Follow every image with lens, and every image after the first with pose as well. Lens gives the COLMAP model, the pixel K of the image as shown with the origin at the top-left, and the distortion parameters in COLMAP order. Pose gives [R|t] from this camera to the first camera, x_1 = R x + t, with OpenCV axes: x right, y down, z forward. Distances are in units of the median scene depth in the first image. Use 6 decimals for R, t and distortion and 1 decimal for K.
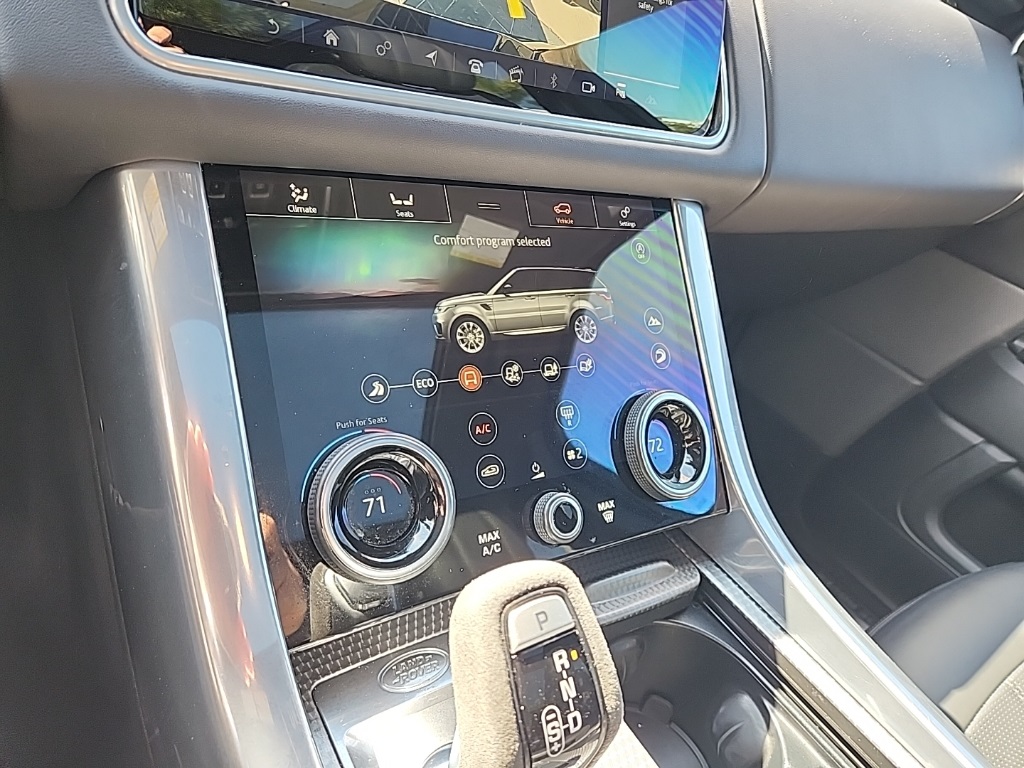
lens RADIAL K [[685.4, 0, 501.6], [0, 685.4, 416.0], [0, 0, 1]] dist [0.068109, -0.048742]
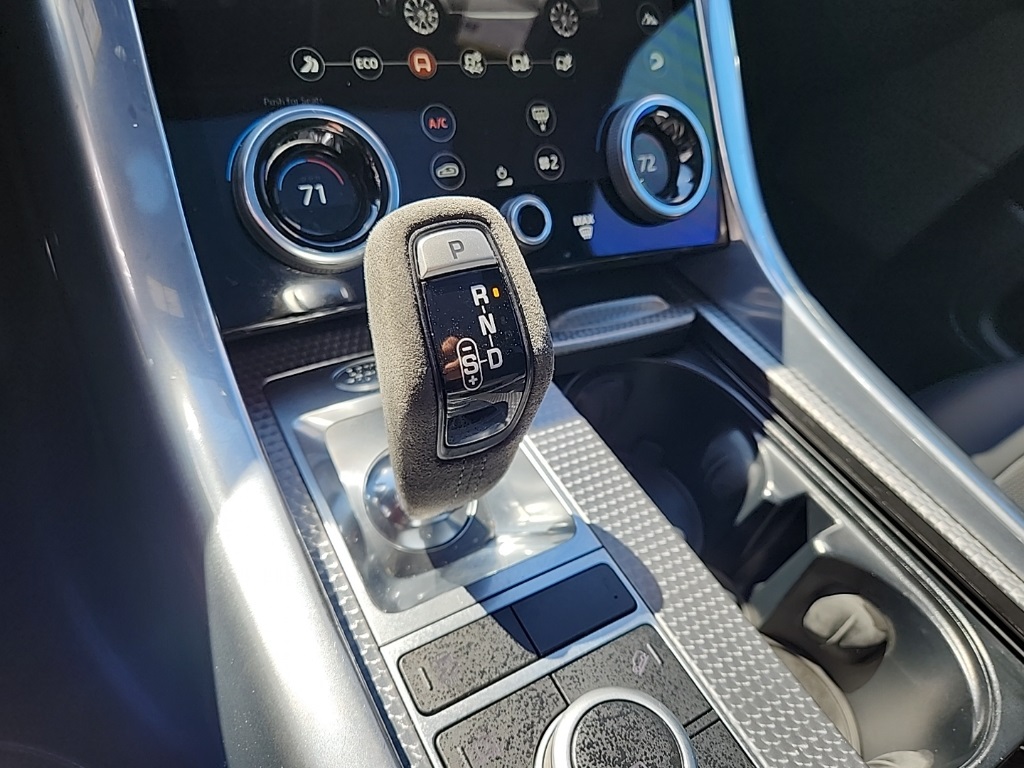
lens RADIAL K [[685.4, 0, 505.0], [0, 685.4, 392.5], [0, 0, 1]] dist [0.068109, -0.048742]
pose [[0.997332, -0.012688, -0.071890, 0.178615], [0.024721, 0.985298, 0.169047, 0.319001], [0.068688, -0.170374, 0.982983, 0.079901]]
